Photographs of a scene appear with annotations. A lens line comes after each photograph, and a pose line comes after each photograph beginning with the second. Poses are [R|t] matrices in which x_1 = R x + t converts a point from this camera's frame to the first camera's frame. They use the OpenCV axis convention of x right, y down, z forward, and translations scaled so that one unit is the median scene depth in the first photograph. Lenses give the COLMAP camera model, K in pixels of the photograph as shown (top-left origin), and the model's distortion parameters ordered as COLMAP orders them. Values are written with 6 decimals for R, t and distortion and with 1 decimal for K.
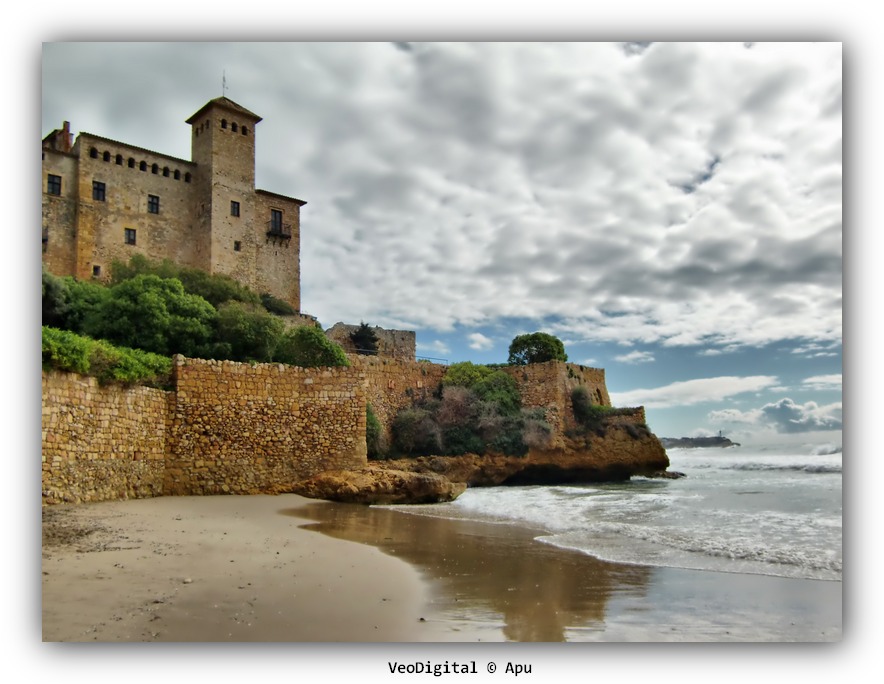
lens RADIAL K [[752.0, 0, 442.0], [0, 752.0, 342.0], [0, 0, 1]] dist [-0.015406, -0.004575]
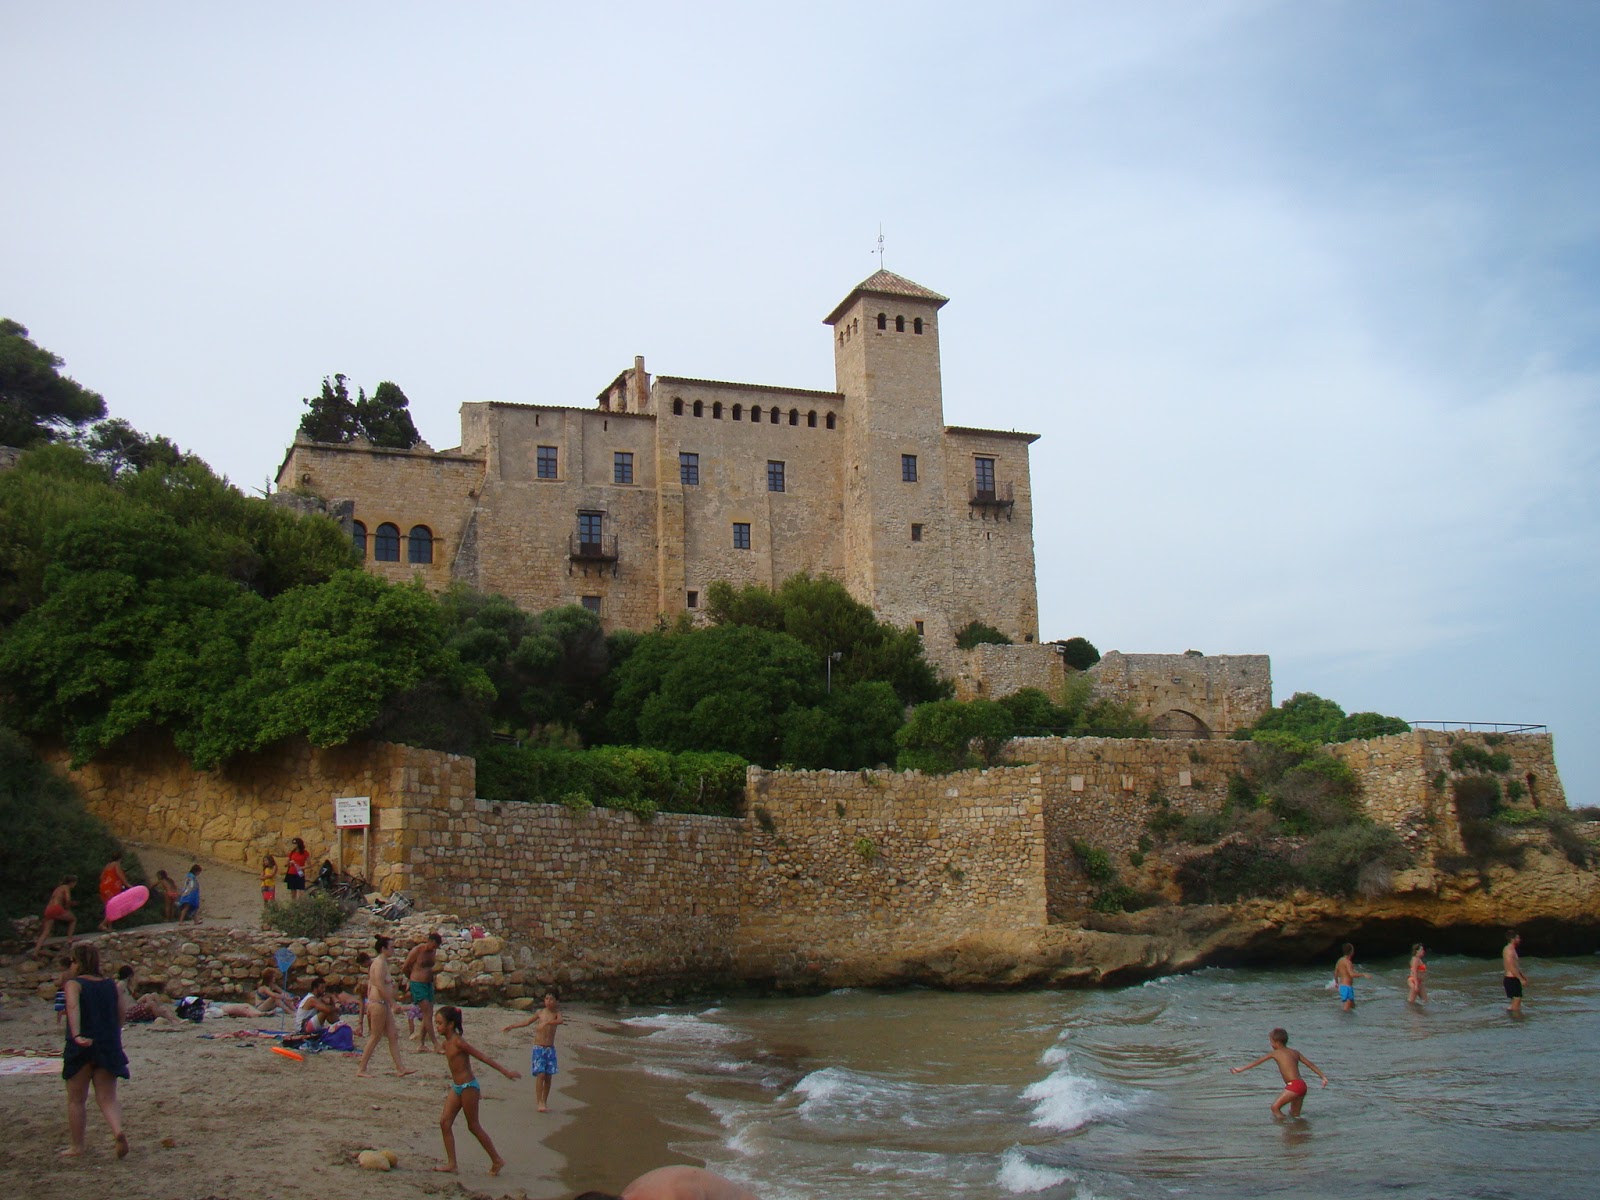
lens RADIAL K [[1697.3, 0, 800.0], [0, 1697.3, 600.0], [0, 0, 1]] dist [-0.120849, 0.009971]
pose [[0.911075, -0.066318, -0.406870, 0.306337], [0.059093, 0.997792, -0.030312, -0.077066], [0.407982, 0.003573, 0.912983, -0.388524]]
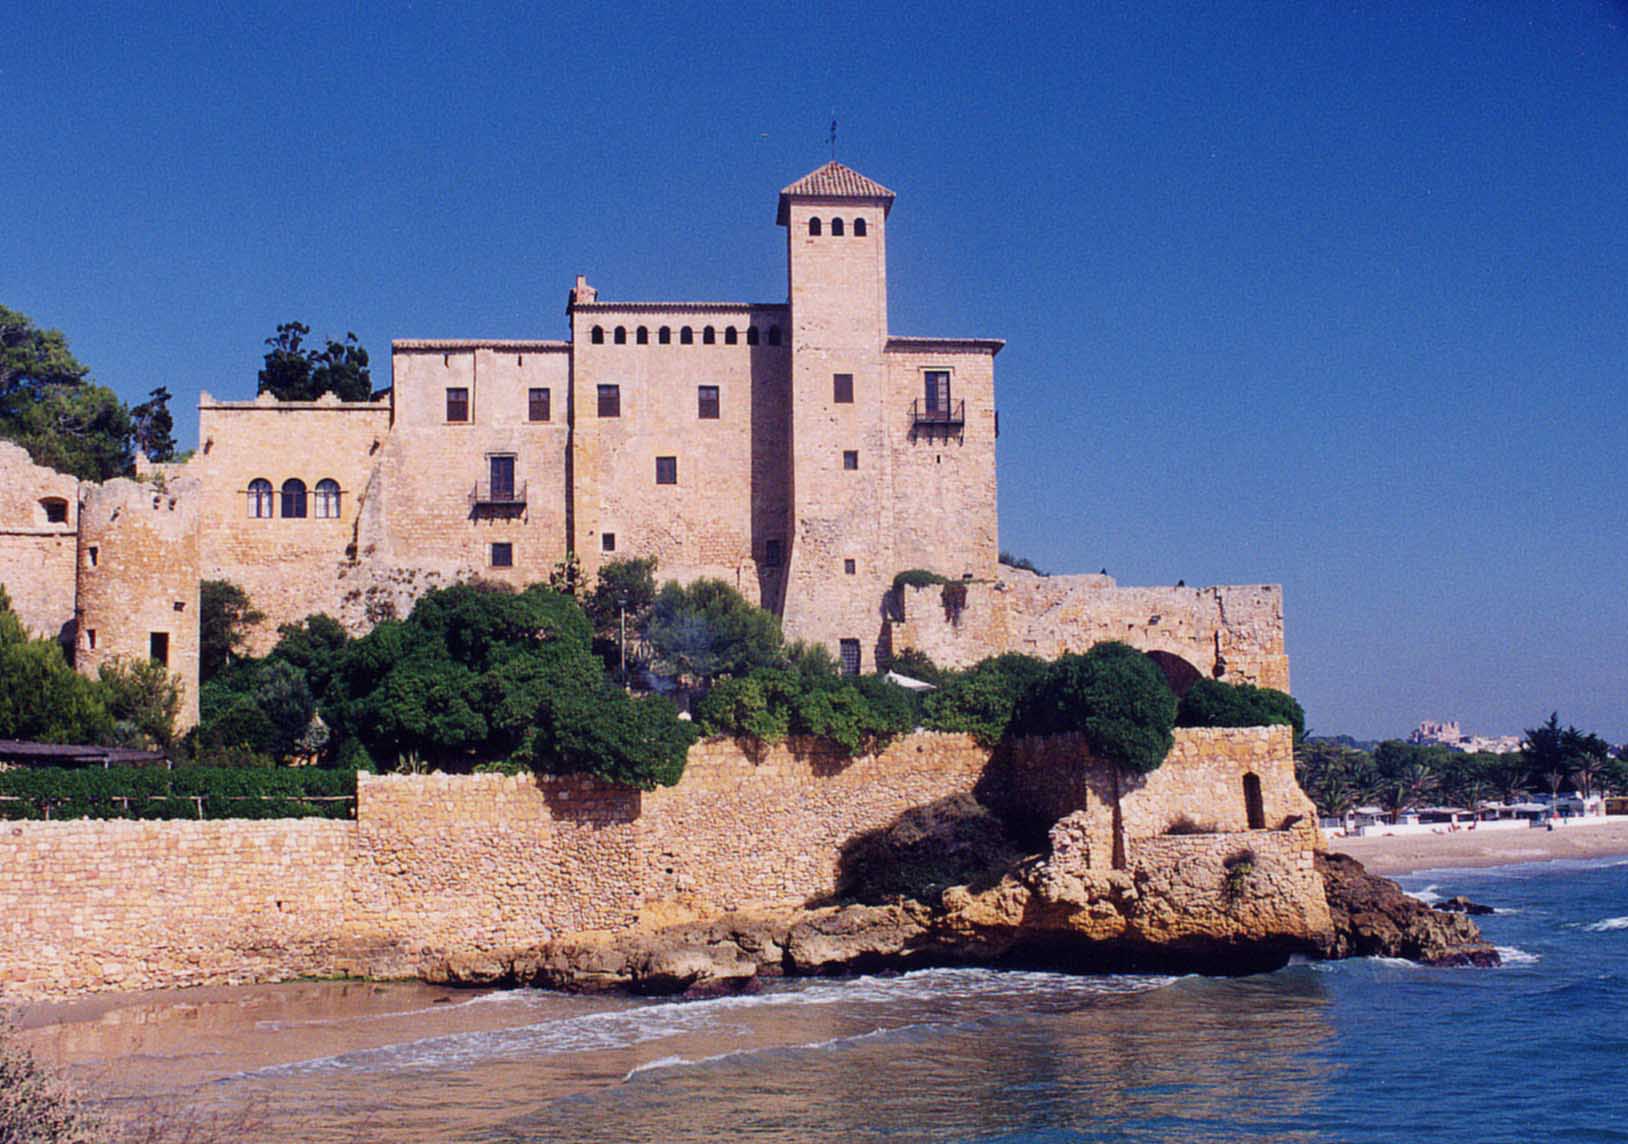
lens RADIAL K [[2160.2, 0, 814.0], [0, 2160.2, 572.0], [0, 0, 1]] dist [-0.142510, 0.073332]
pose [[0.764129, -0.044783, -0.643507, 1.219127], [0.086893, 0.995641, 0.033893, -0.189195], [0.639184, -0.081815, 0.764689, -0.303358]]
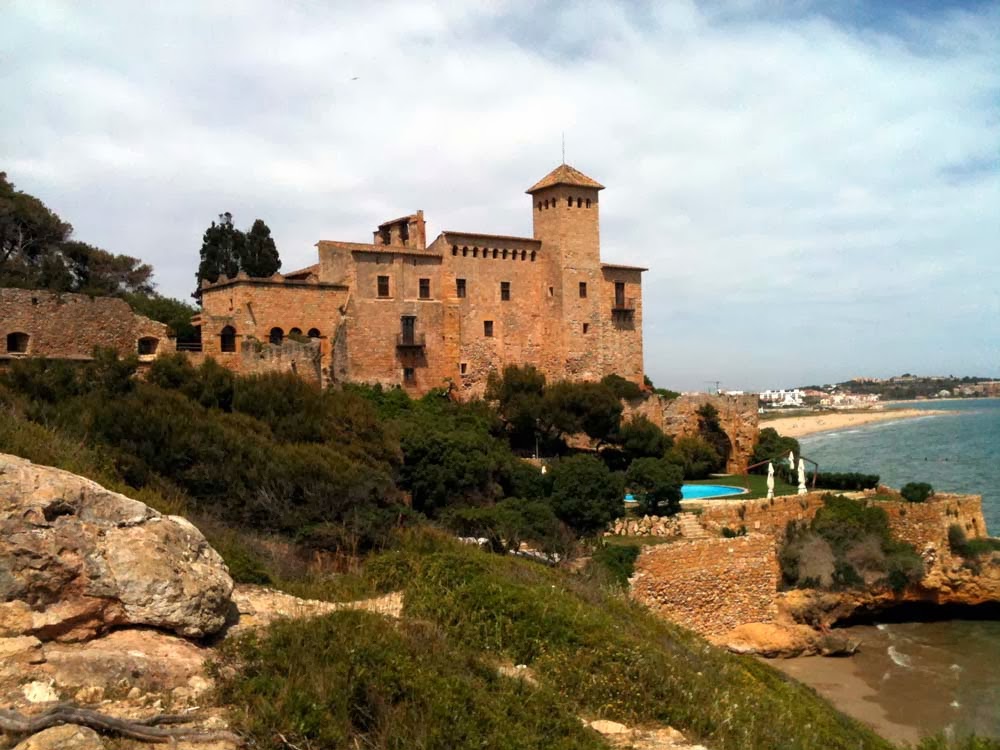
lens RADIAL K [[1096.4, 0, 500.0], [0, 1096.4, 375.0], [0, 0, 1]] dist [0.021403, 0.010954]
pose [[0.983503, 0.010748, -0.180571, -0.224668], [0.013595, 0.991018, 0.133037, -0.475384], [0.180379, -0.133297, 0.974523, -0.787575]]
